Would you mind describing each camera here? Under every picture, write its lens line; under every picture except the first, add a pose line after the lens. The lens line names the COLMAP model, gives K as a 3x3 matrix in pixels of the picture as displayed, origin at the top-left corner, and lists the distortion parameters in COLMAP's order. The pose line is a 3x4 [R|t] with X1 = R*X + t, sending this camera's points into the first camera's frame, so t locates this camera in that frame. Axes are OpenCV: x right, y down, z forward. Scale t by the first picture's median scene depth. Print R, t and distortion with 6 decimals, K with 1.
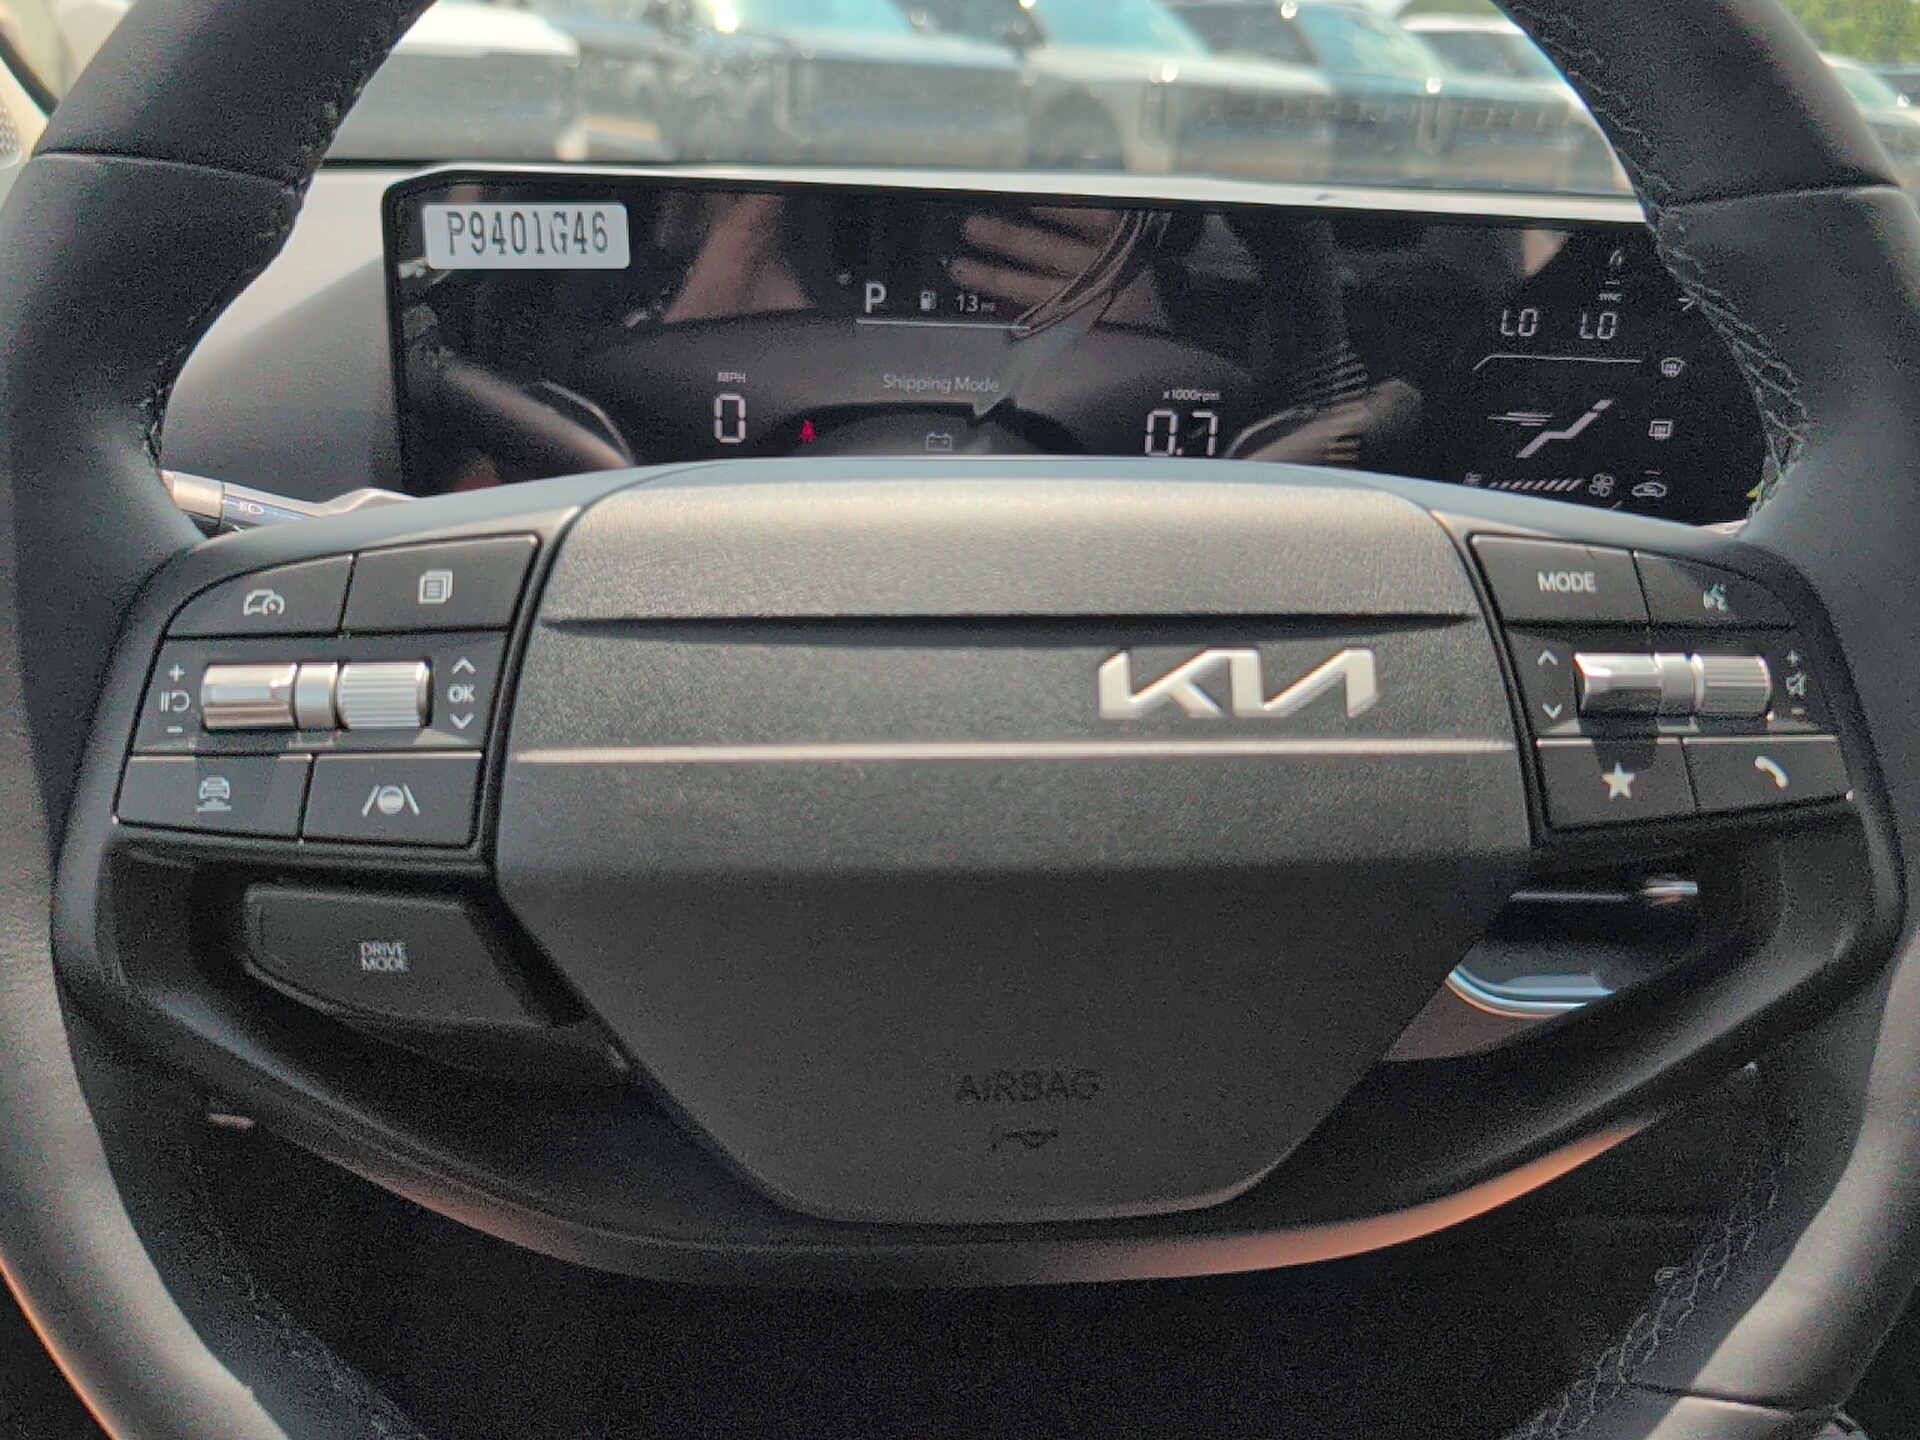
lens RADIAL K [[1648.0, 0, 960.0], [0, 1648.0, 720.0], [0, 0, 1]] dist [-0.027305, -0.003229]
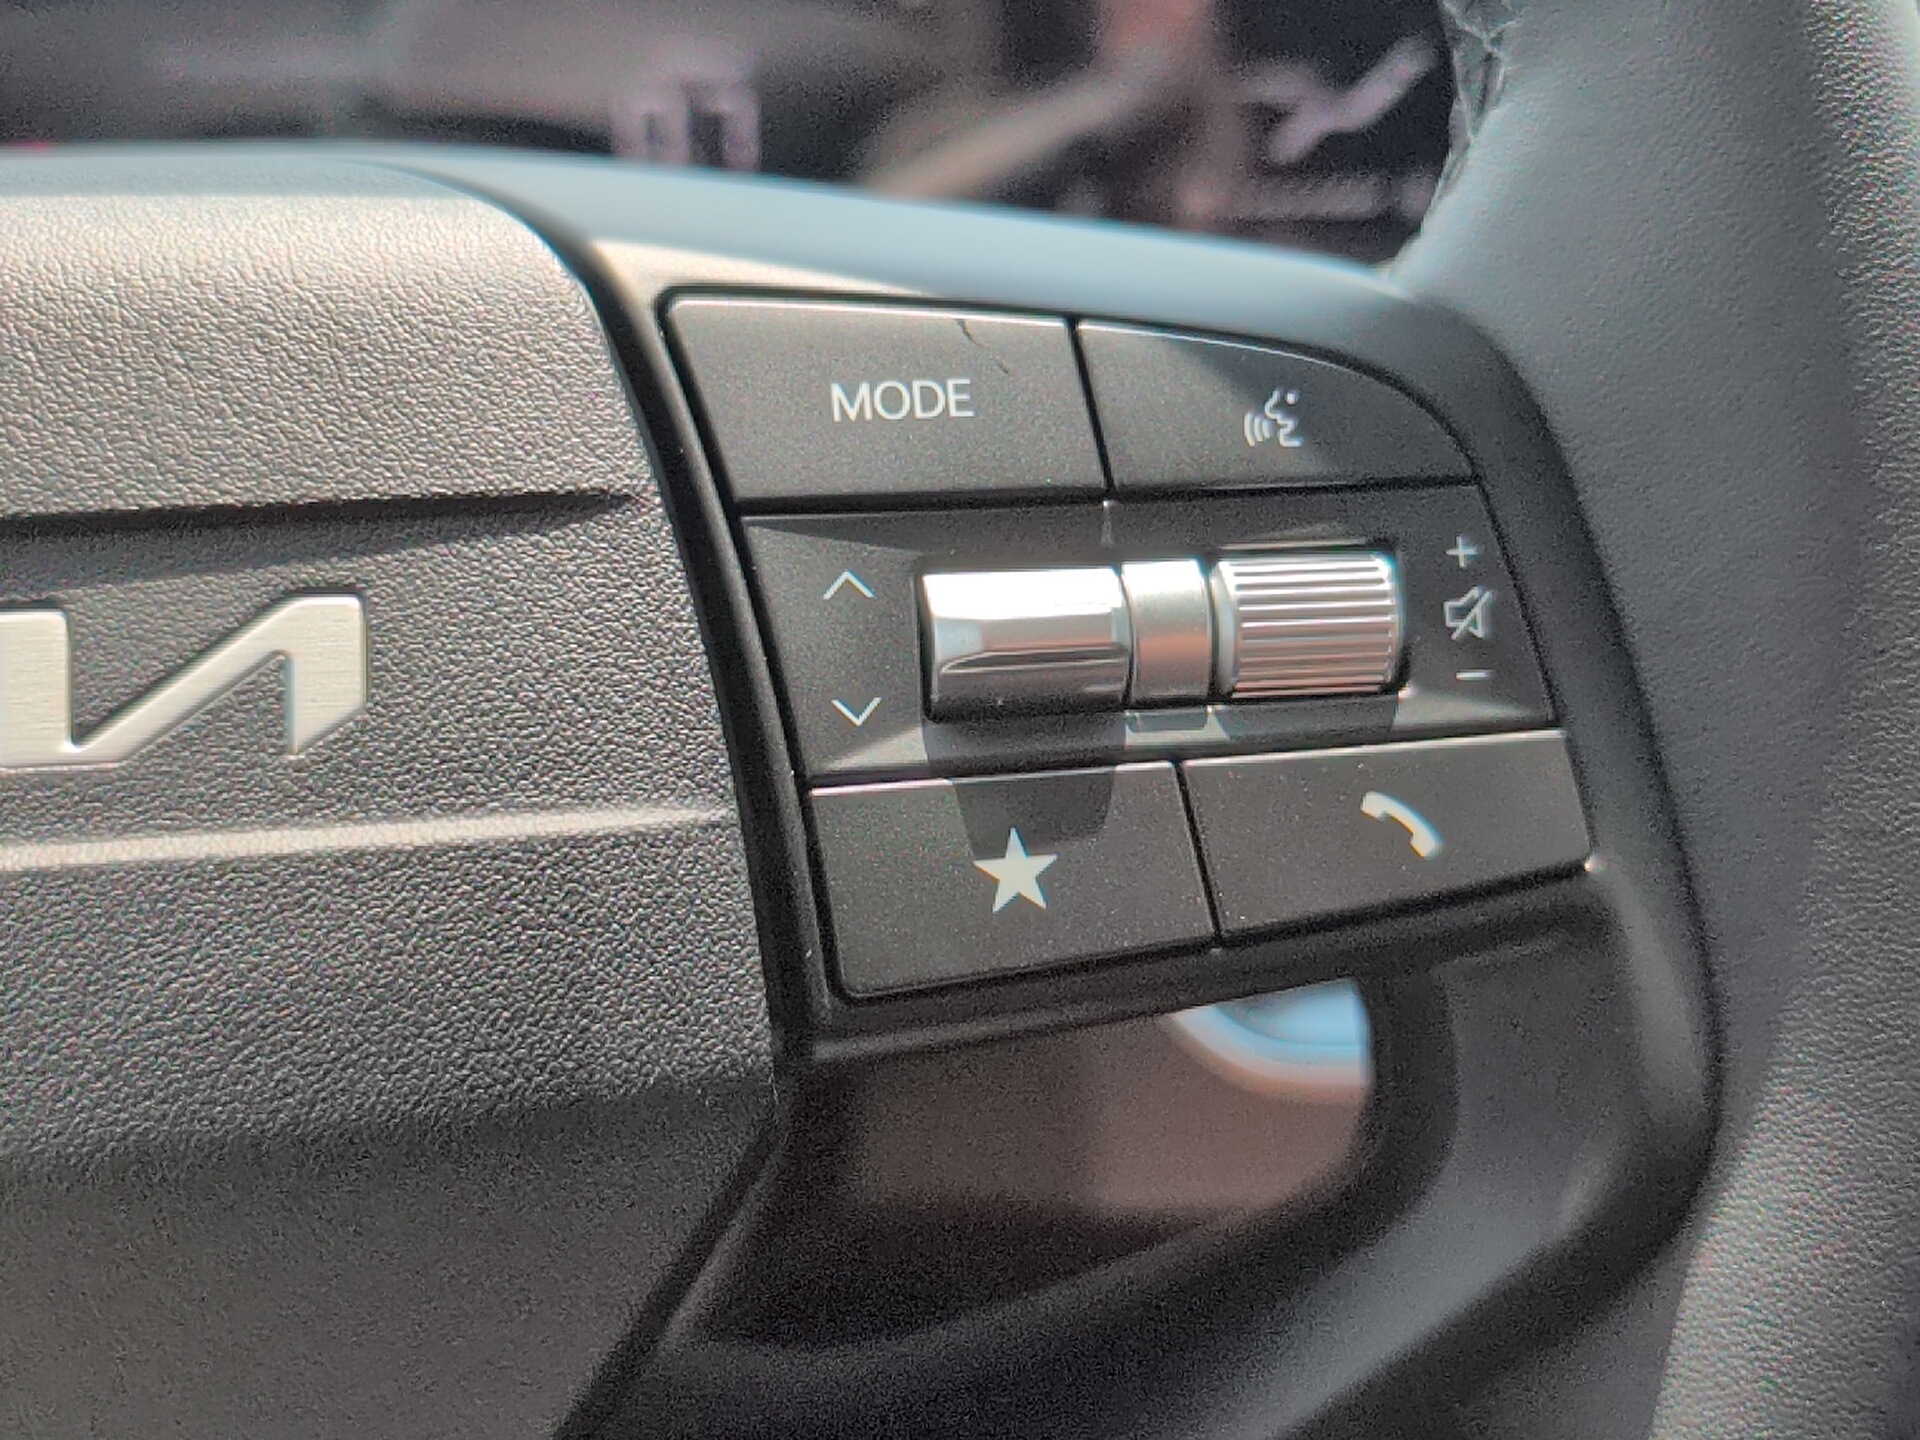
lens RADIAL K [[2047.0, 0, 960.0], [0, 2047.0, 720.0], [0, 0, 1]] dist [0.017764, -0.009978]
pose [[0.998472, -0.051532, 0.019947, 0.369691], [0.050706, 0.997915, 0.039942, -0.022326], [-0.021963, -0.038869, 0.999003, 0.470555]]
